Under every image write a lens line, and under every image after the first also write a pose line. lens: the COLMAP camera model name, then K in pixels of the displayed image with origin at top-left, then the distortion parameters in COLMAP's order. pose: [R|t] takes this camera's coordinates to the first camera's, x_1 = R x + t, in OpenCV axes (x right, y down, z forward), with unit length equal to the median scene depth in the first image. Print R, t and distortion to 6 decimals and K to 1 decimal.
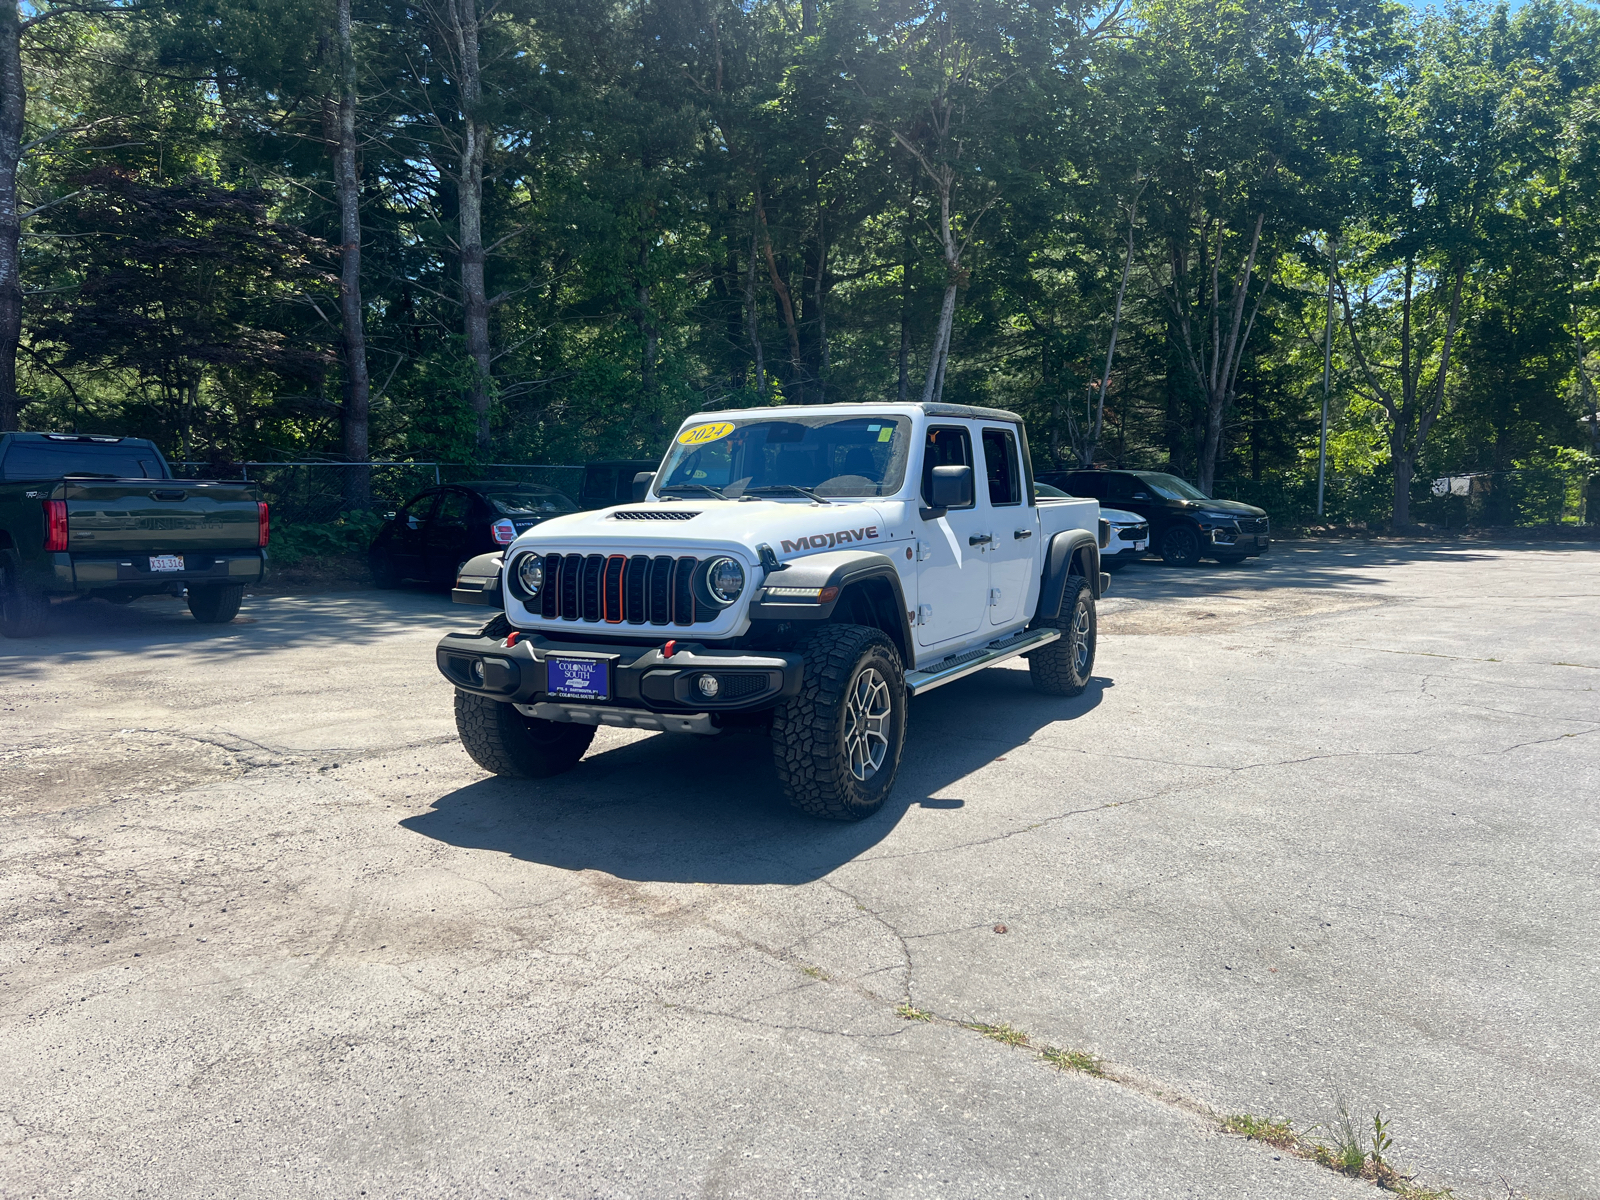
lens RADIAL K [[1210.1, 0, 798.0], [0, 1210.1, 600.2], [0, 0, 1]] dist [0.039615, -0.040040]
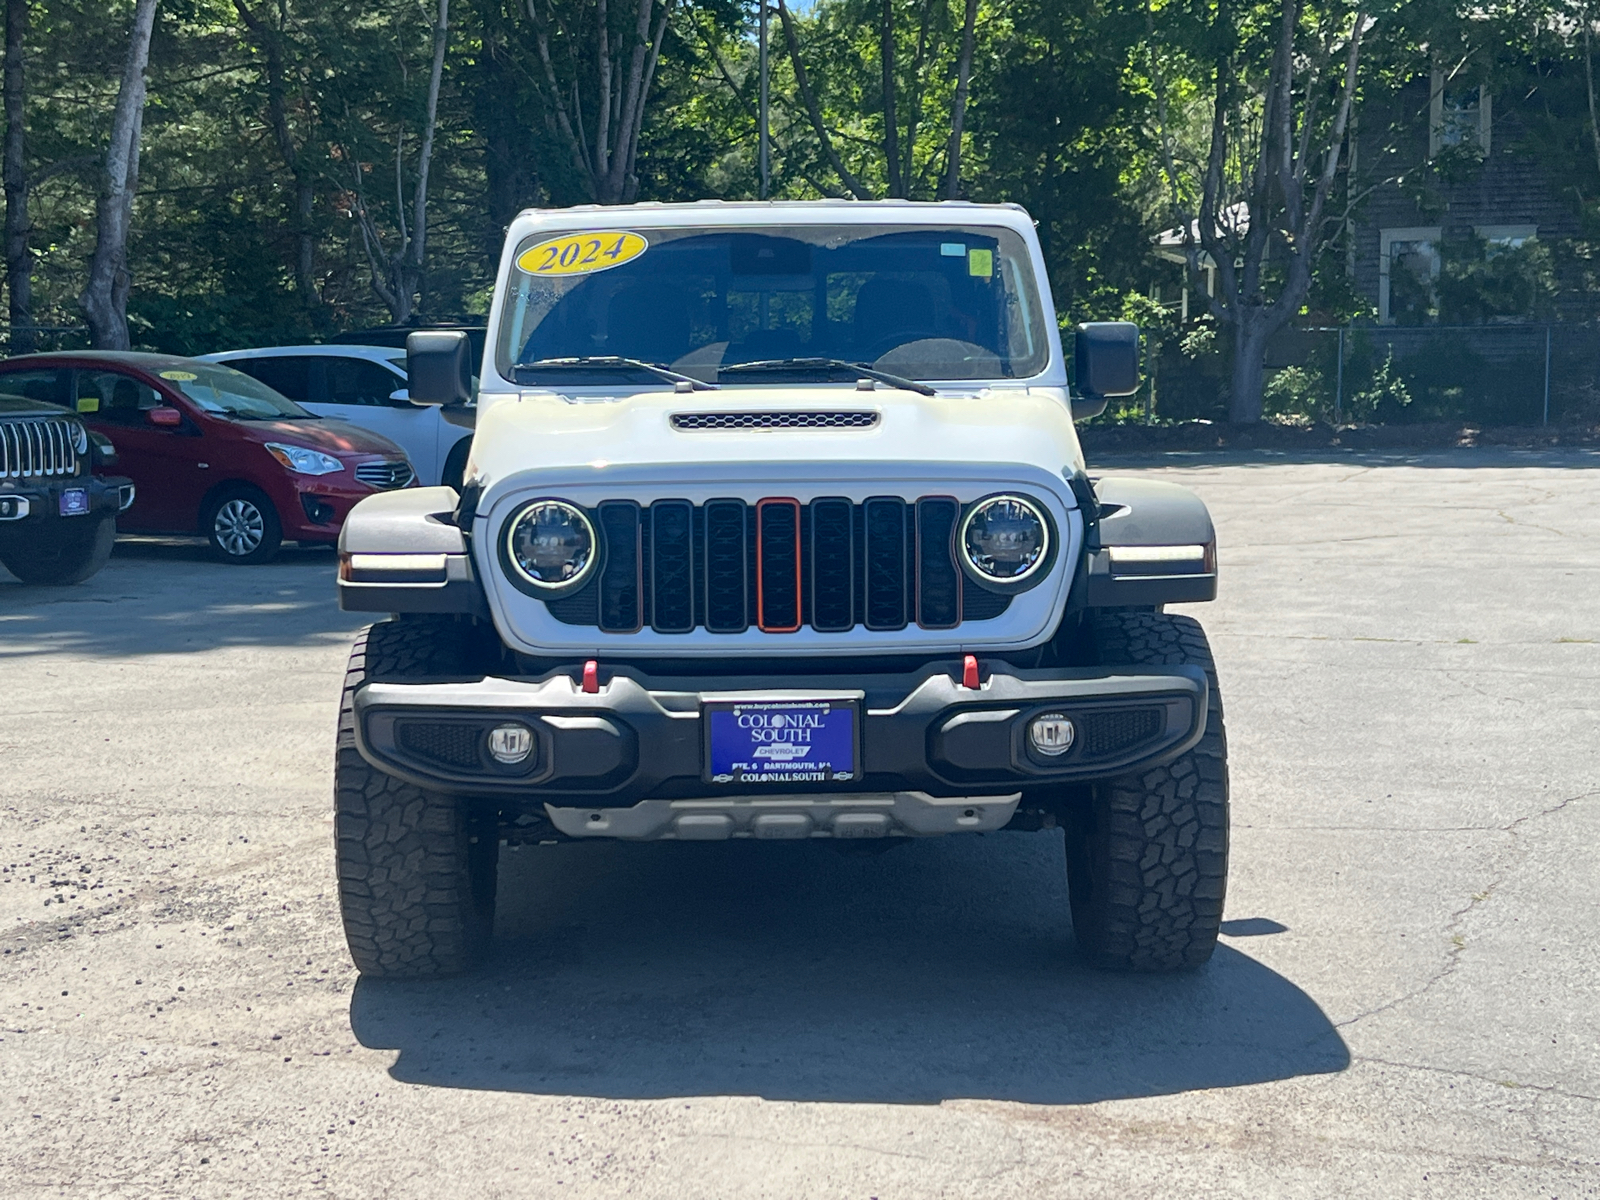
lens RADIAL K [[2543.1, 0, 788.1], [0, 2543.1, 617.3], [0, 0, 1]] dist [0.042803, 0.000000]
pose [[0.883928, -0.049876, 0.464956, -0.593085], [0.046245, 0.998745, 0.019219, -0.007235], [-0.465331, 0.004514, 0.885125, 0.054734]]
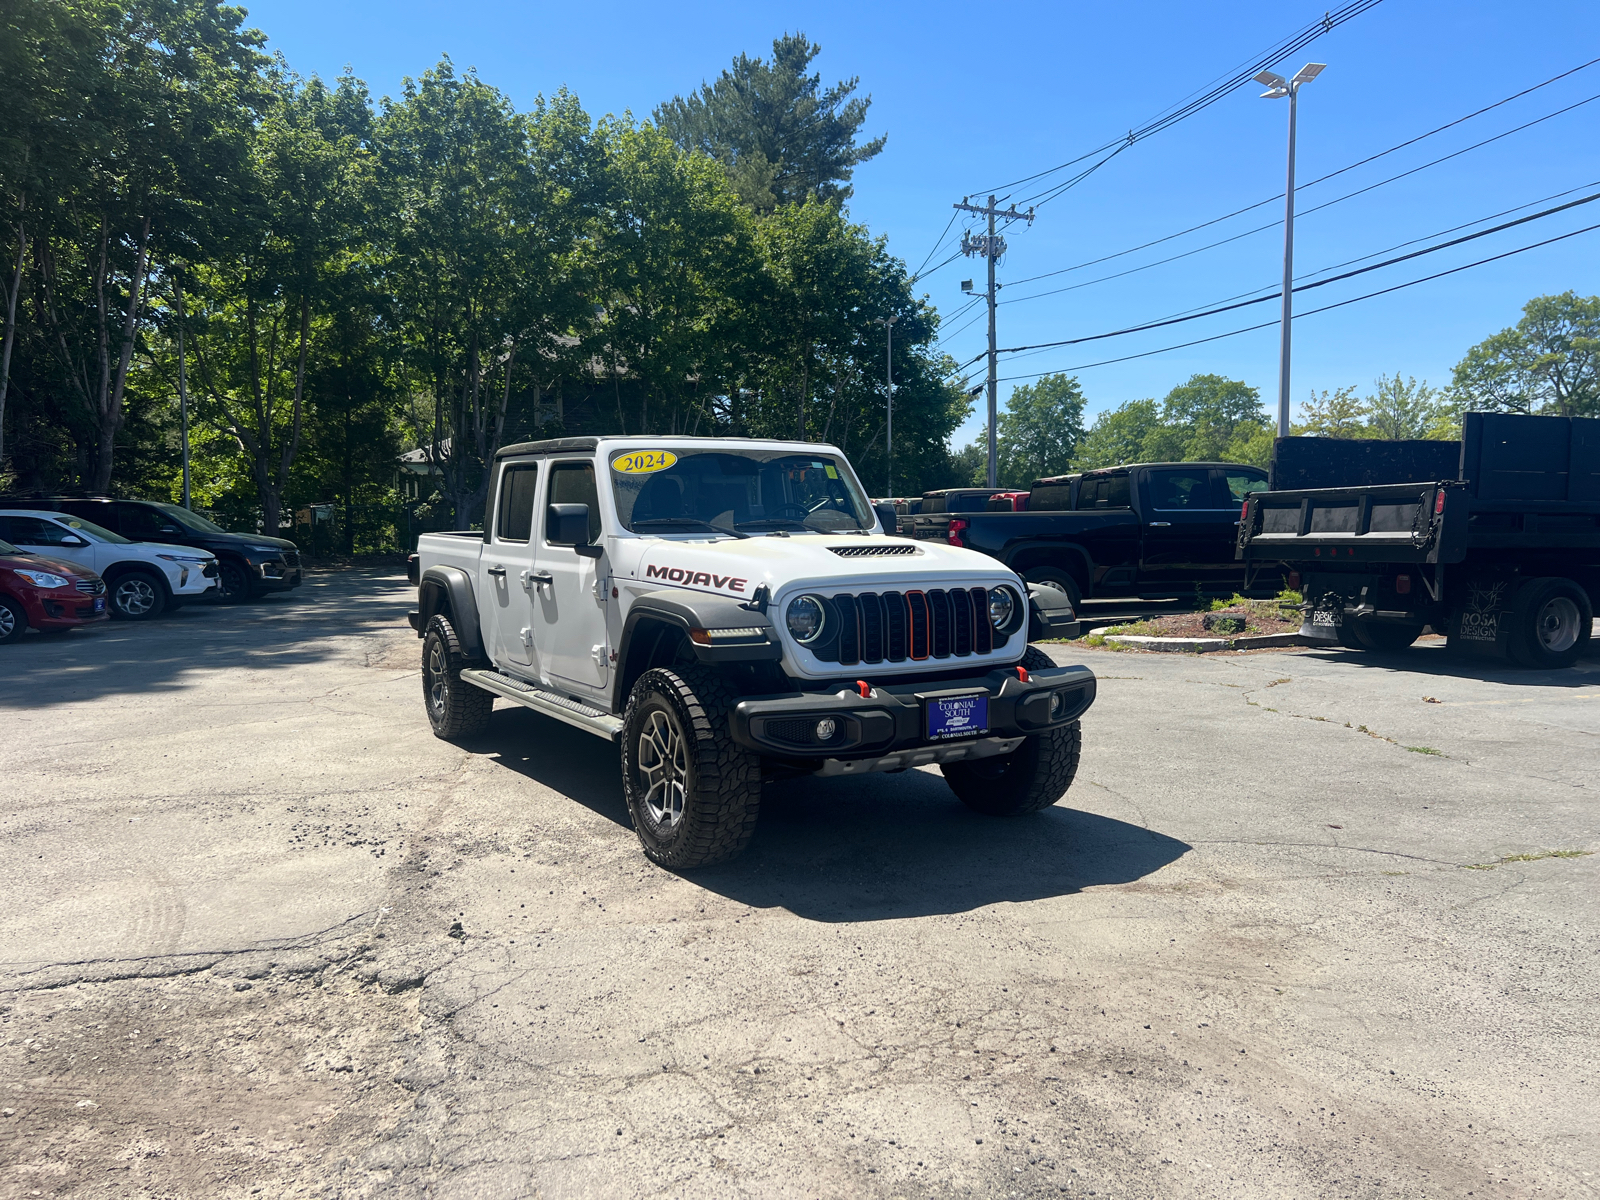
lens RADIAL K [[1211.0, 0, 793.4], [0, 1211.0, 602.8], [0, 0, 1]] dist [0.048515, -0.053818]
pose [[0.535267, -0.058090, 0.842683, -0.950639], [0.078478, 0.996737, 0.018860, -0.049686], [-0.841029, 0.056037, 0.538080, 0.513835]]
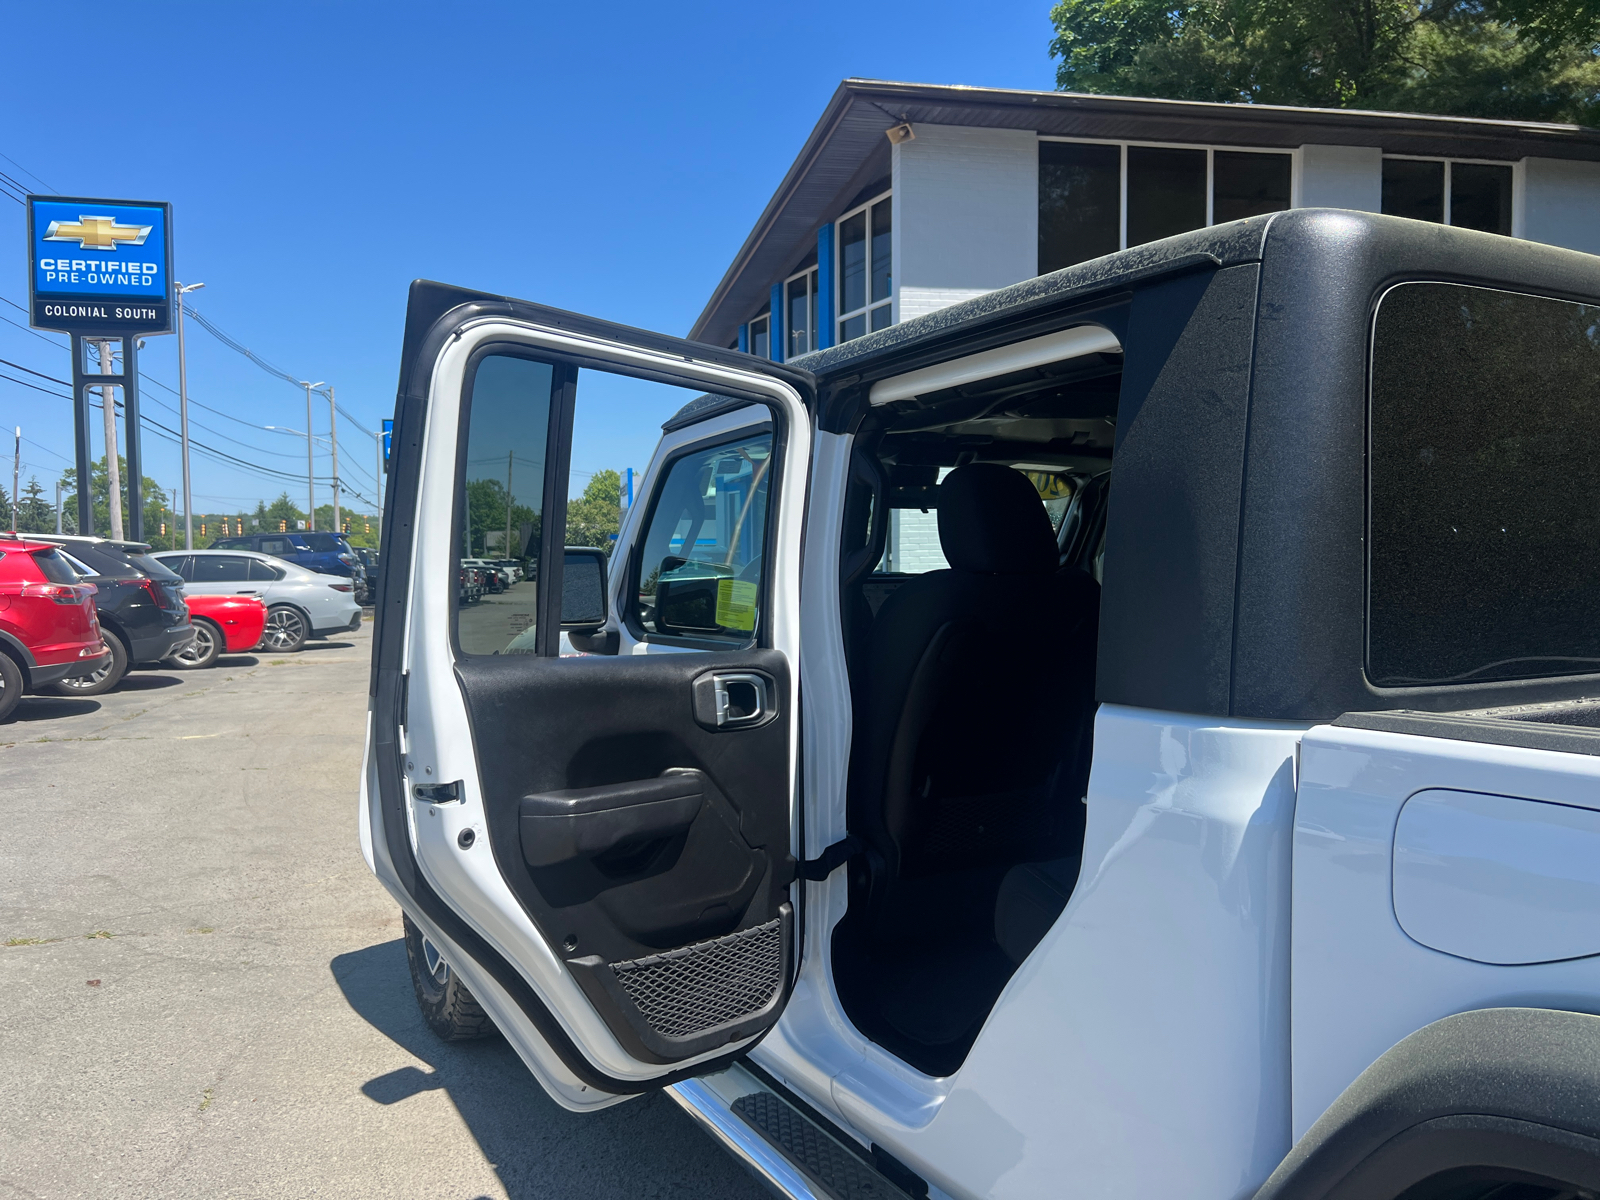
lens RADIAL K [[1211.0, 0, 783.3], [0, 1211.0, 593.1], [0, 0, 1]] dist [0.048515, -0.053818]
pose [[-0.540816, 0.029778, -0.840614, 0.524910], [-0.064770, 0.994932, 0.076915, -0.146811], [0.838643, 0.096044, -0.536146, 1.447158]]
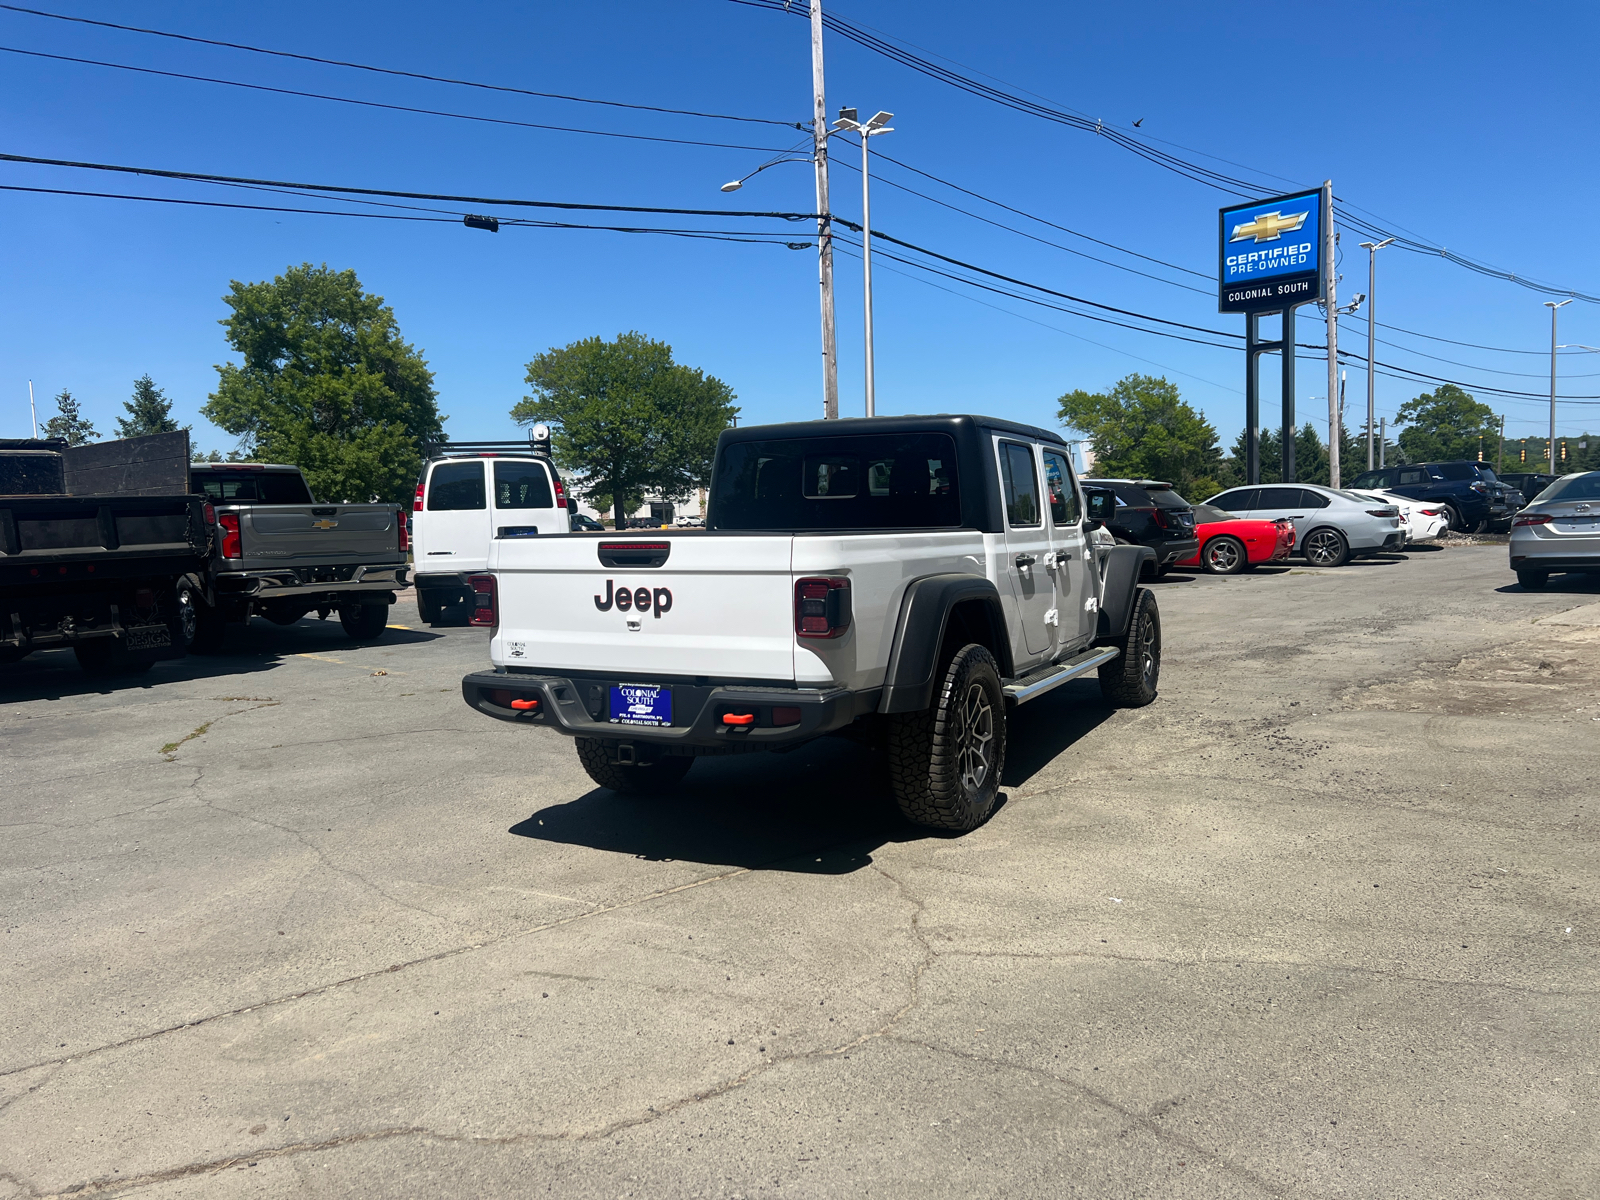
lens RADIAL K [[1211.0, 0, 786.5], [0, 1211.0, 611.0], [0, 0, 1]] dist [0.048515, -0.053818]
pose [[-0.999302, 0.026397, 0.026436, 0.159259], [0.030486, 0.985207, 0.168638, -0.235647], [-0.021593, 0.169326, -0.985324, 2.598689]]
